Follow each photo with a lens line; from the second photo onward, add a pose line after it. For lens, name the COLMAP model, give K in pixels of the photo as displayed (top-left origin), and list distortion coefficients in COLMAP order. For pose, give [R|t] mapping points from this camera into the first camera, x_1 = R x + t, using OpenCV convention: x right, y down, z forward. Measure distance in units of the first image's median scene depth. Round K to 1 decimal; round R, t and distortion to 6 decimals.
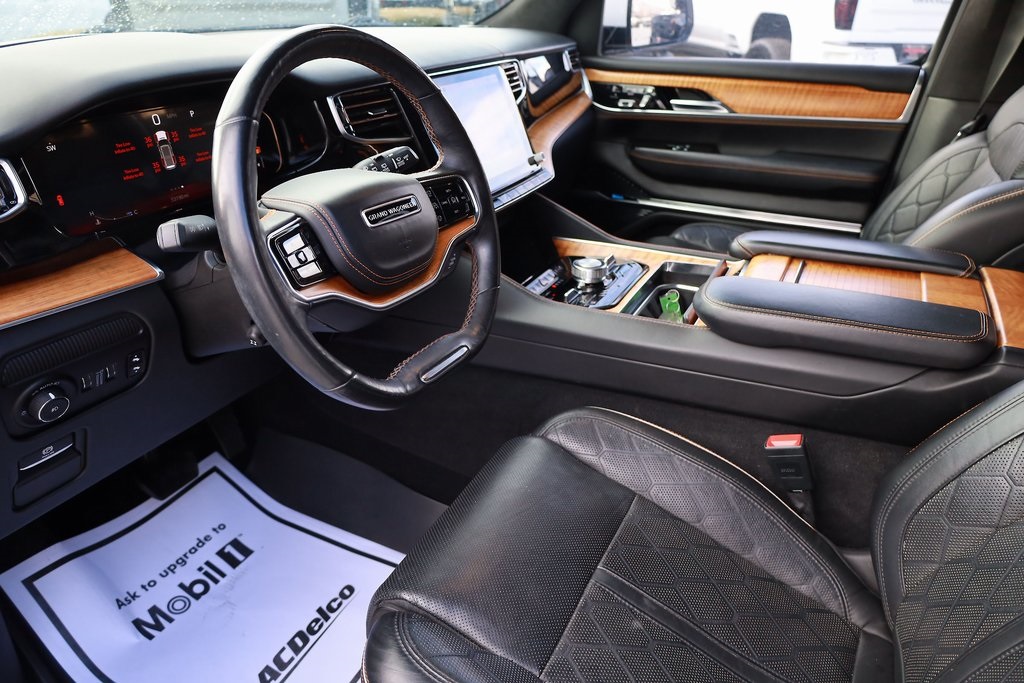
lens RADIAL K [[693.2, 0, 513.3], [0, 693.2, 349.2], [0, 0, 1]] dist [-0.018040, 0.000487]
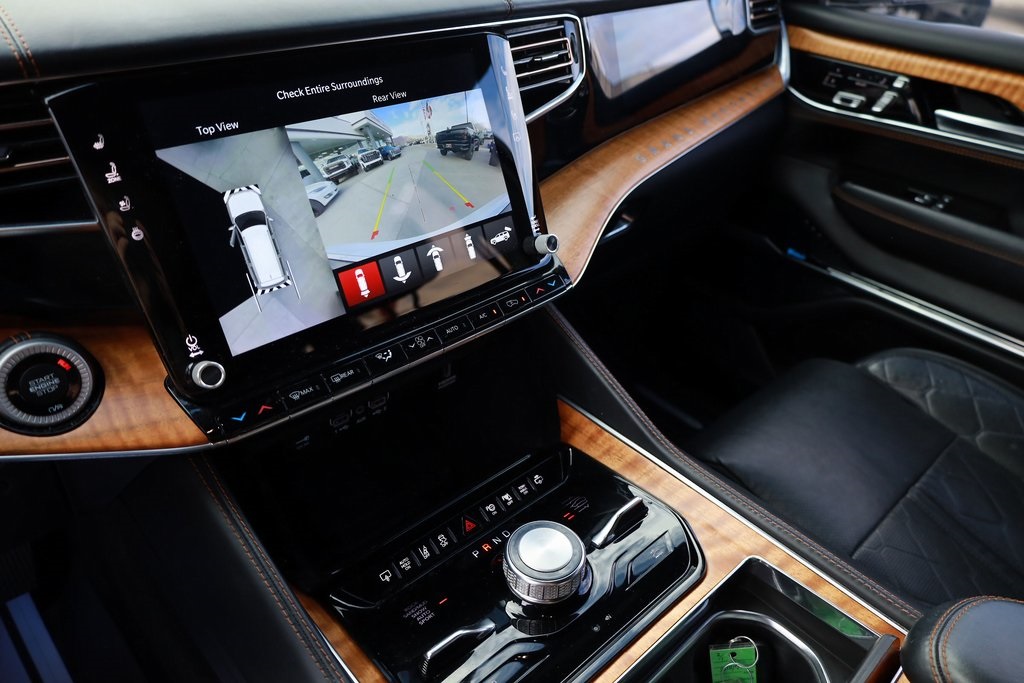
lens RADIAL K [[704.5, 0, 517.9], [0, 704.5, 339.7], [0, 0, 1]] dist [-0.004773, -0.000682]
pose [[0.933296, 0.239131, -0.267907, 0.152956], [-0.209571, 0.968511, 0.134408, -0.257566], [0.291612, -0.069297, 0.954023, 0.507308]]
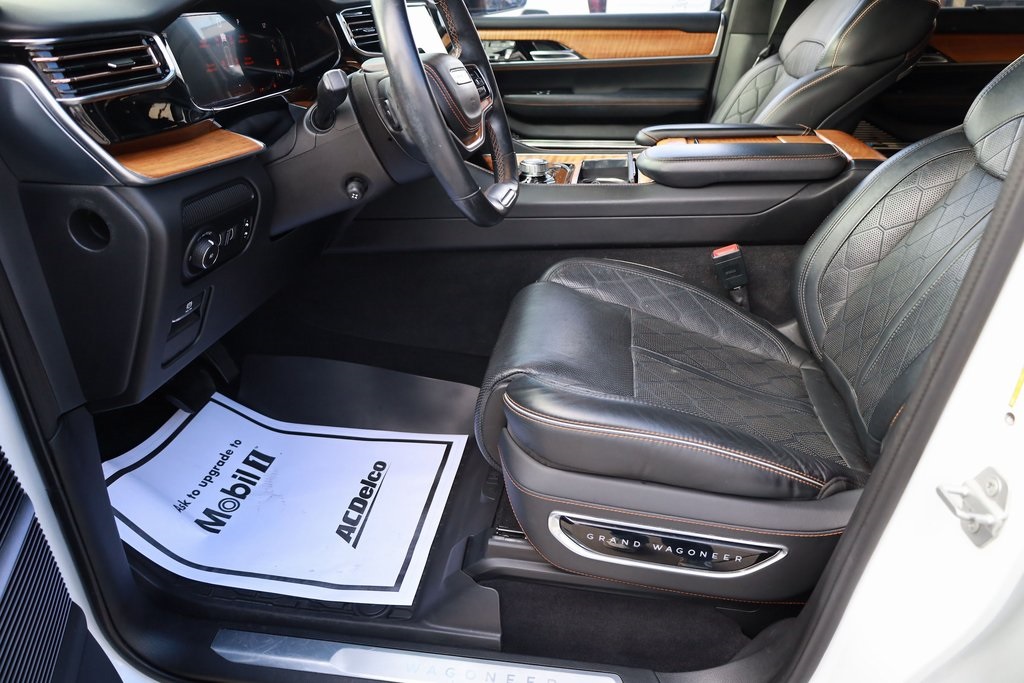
lens RADIAL K [[693.1, 0, 512.0], [0, 693.1, 341.5], [0, 0, 1]] dist [-0.022397, -0.000178]
pose [[0.948539, -0.154148, 0.276606, -0.264135], [0.159863, 0.987137, 0.001914, 0.153650], [-0.273344, 0.042403, 0.960981, -0.122425]]
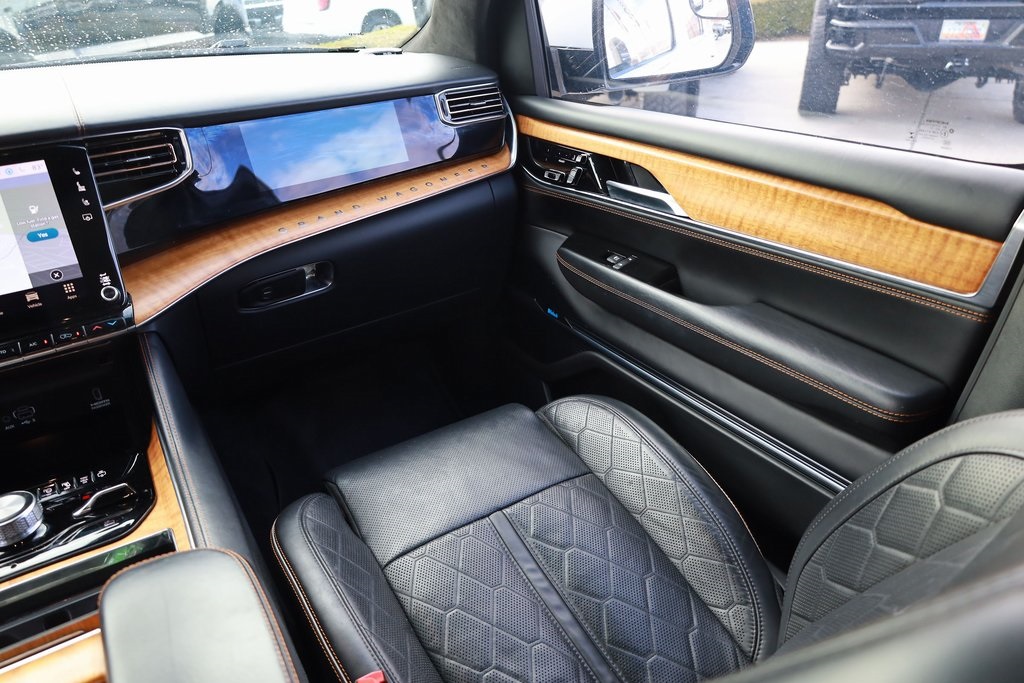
lens RADIAL K [[701.7, 0, 508.1], [0, 701.7, 354.6], [0, 0, 1]] dist [-0.019808, -0.000637]
pose [[0.850738, 0.219849, -0.477401, 0.625646], [-0.205458, 0.975146, 0.082936, -0.325804], [0.483768, 0.027529, 0.874763, 0.583860]]
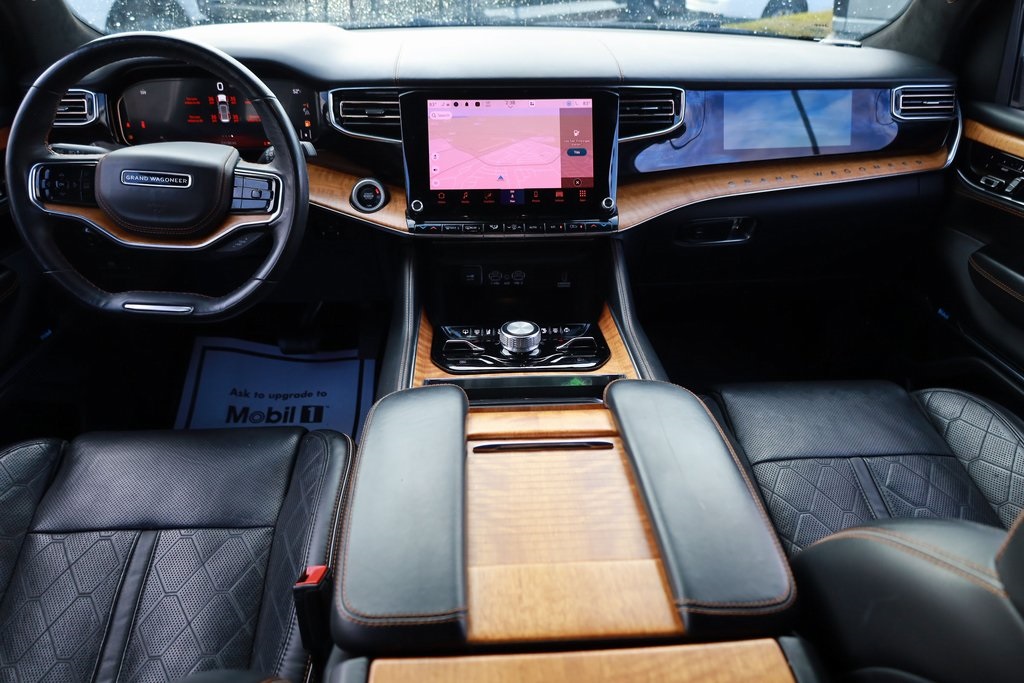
lens RADIAL K [[693.2, 0, 513.3], [0, 693.2, 349.2], [0, 0, 1]] dist [-0.018040, 0.000487]
pose [[0.494161, 0.427852, -0.756801, 0.662309], [-0.403549, 0.883937, 0.236227, -0.255947], [0.770035, 0.188672, 0.609466, 0.405521]]
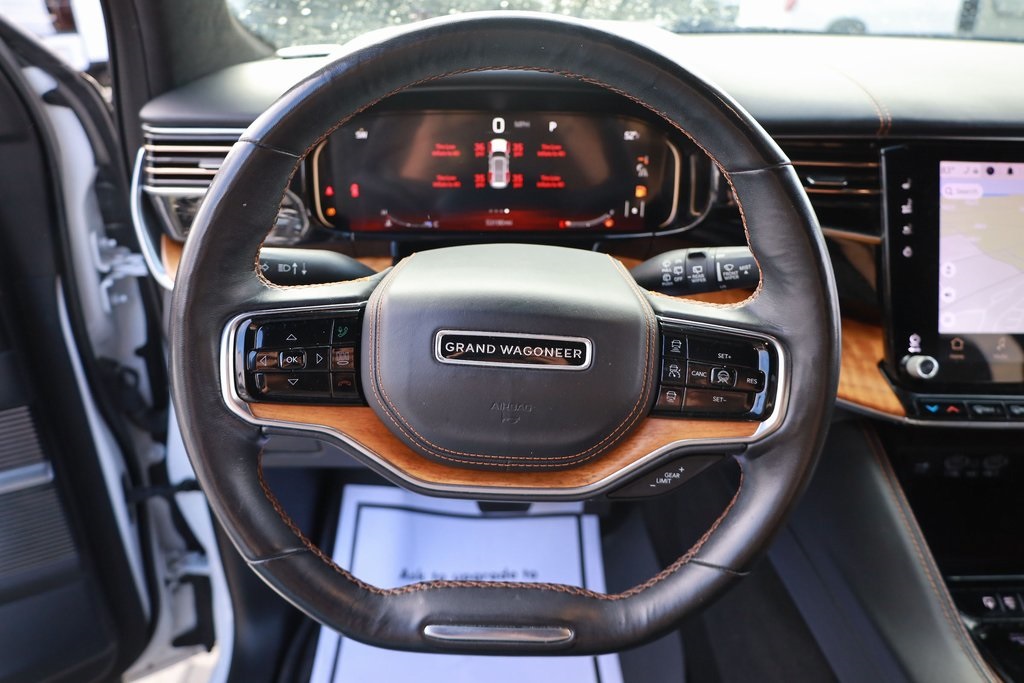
lens RADIAL K [[695.4, 0, 510.3], [0, 695.4, 345.9], [0, 0, 1]] dist [-0.030615, -0.000631]
pose [[0.474504, 0.408101, -0.779936, 0.133930], [-0.413317, 0.885583, 0.211924, -0.165345], [0.777184, 0.221802, 0.588888, 0.344255]]
